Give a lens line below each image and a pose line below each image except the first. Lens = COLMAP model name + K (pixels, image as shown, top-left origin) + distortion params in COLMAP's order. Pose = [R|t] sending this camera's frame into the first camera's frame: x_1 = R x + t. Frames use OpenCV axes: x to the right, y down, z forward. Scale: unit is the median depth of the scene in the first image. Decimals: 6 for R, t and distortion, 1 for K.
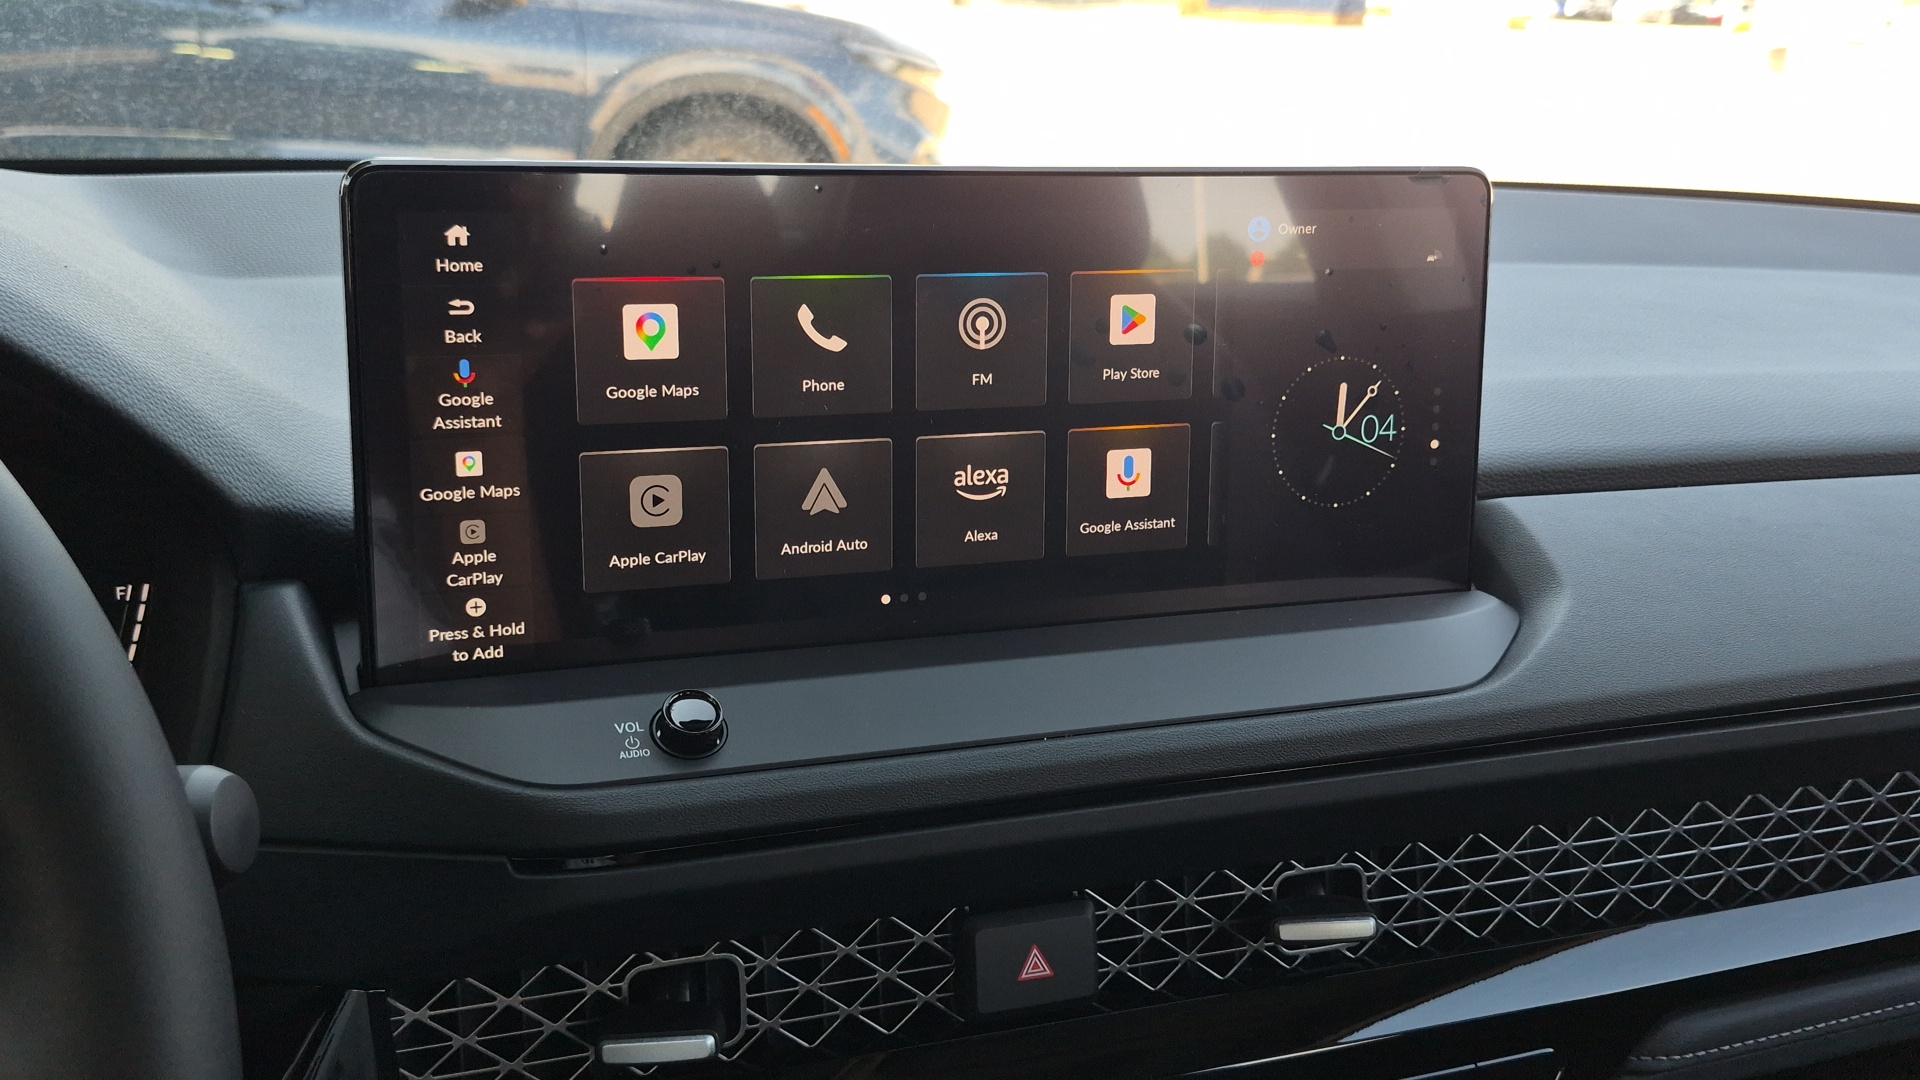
lens RADIAL K [[1900.9, 0, 960.0], [0, 1900.9, 540.0], [0, 0, 1]] dist [0.146306, -0.000229]
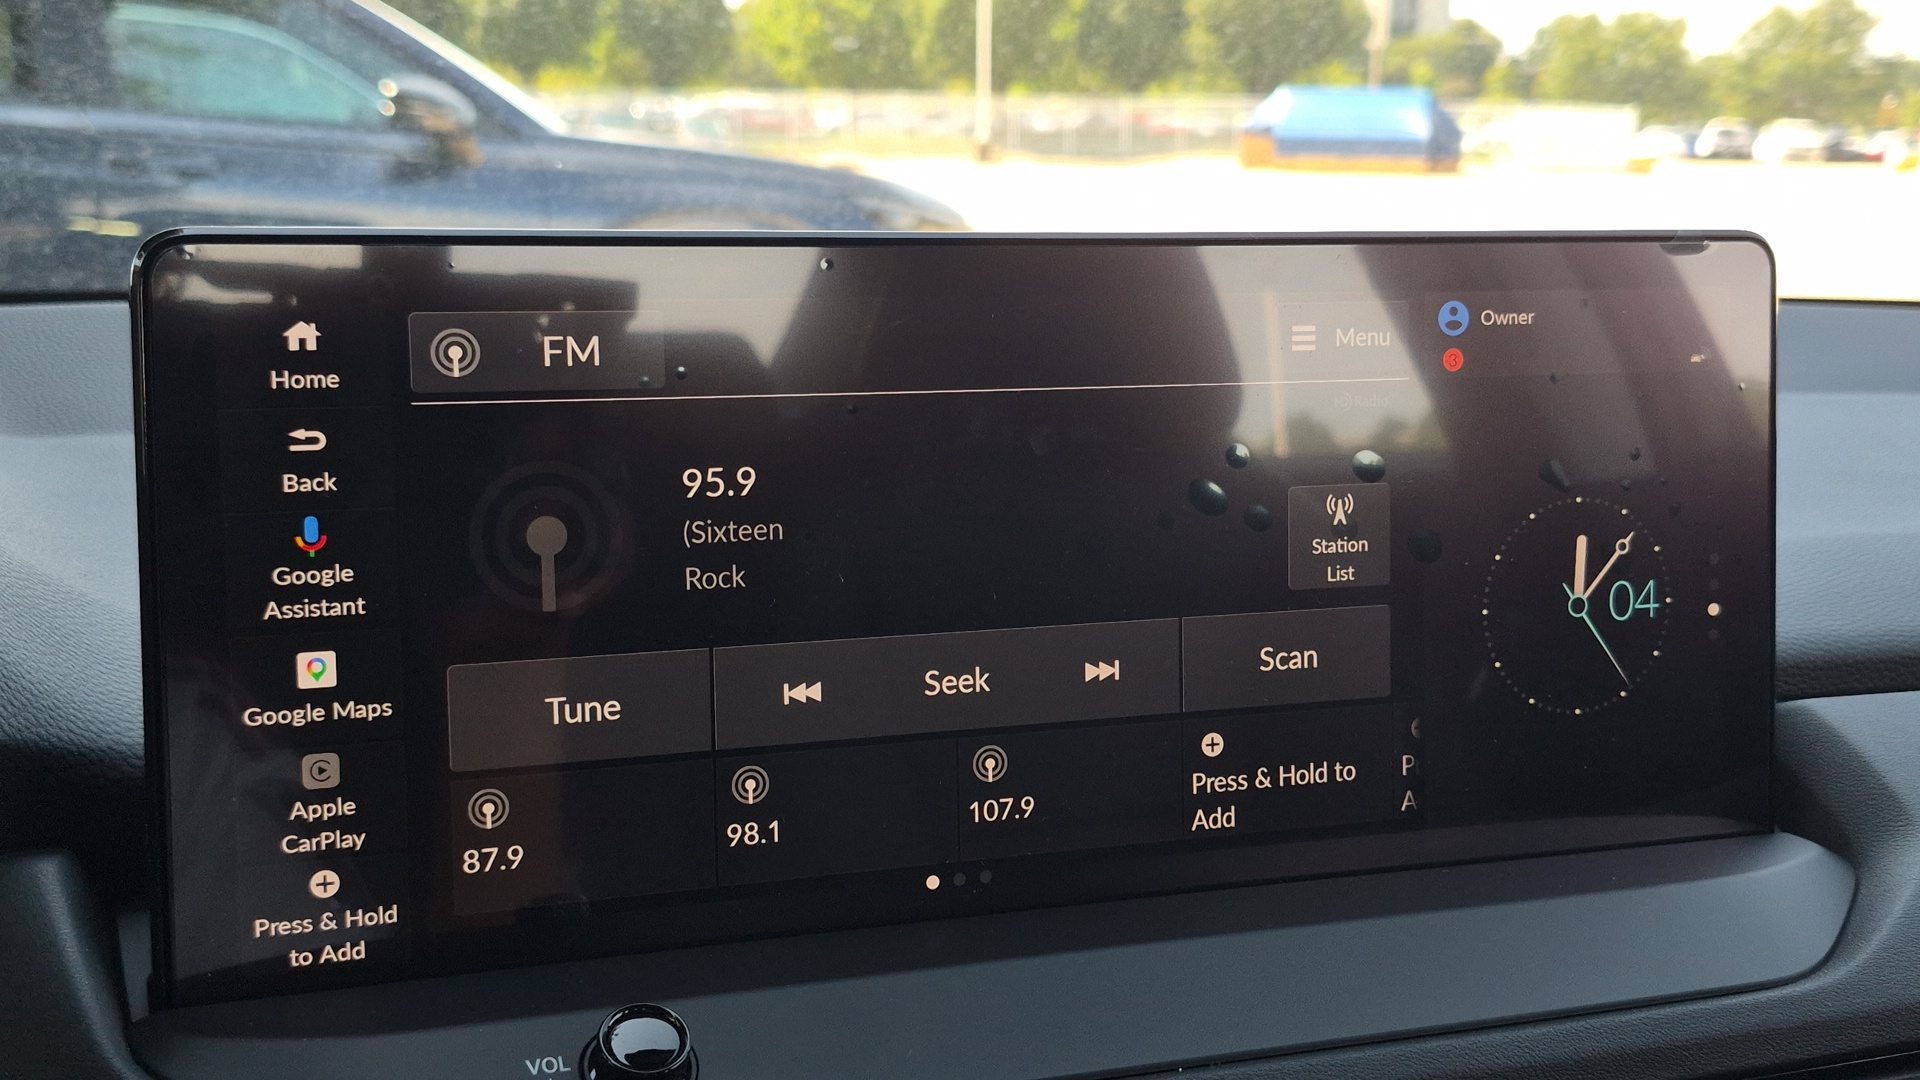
lens RADIAL K [[2280.1, 0, 960.0], [0, 2280.1, 540.0], [0, 0, 1]] dist [0.090424, -0.037473]
pose [[0.999677, -0.020655, -0.014780, -0.015789], [0.018939, 0.993963, -0.108065, 0.006606], [0.016923, 0.107751, 0.994034, 0.192437]]
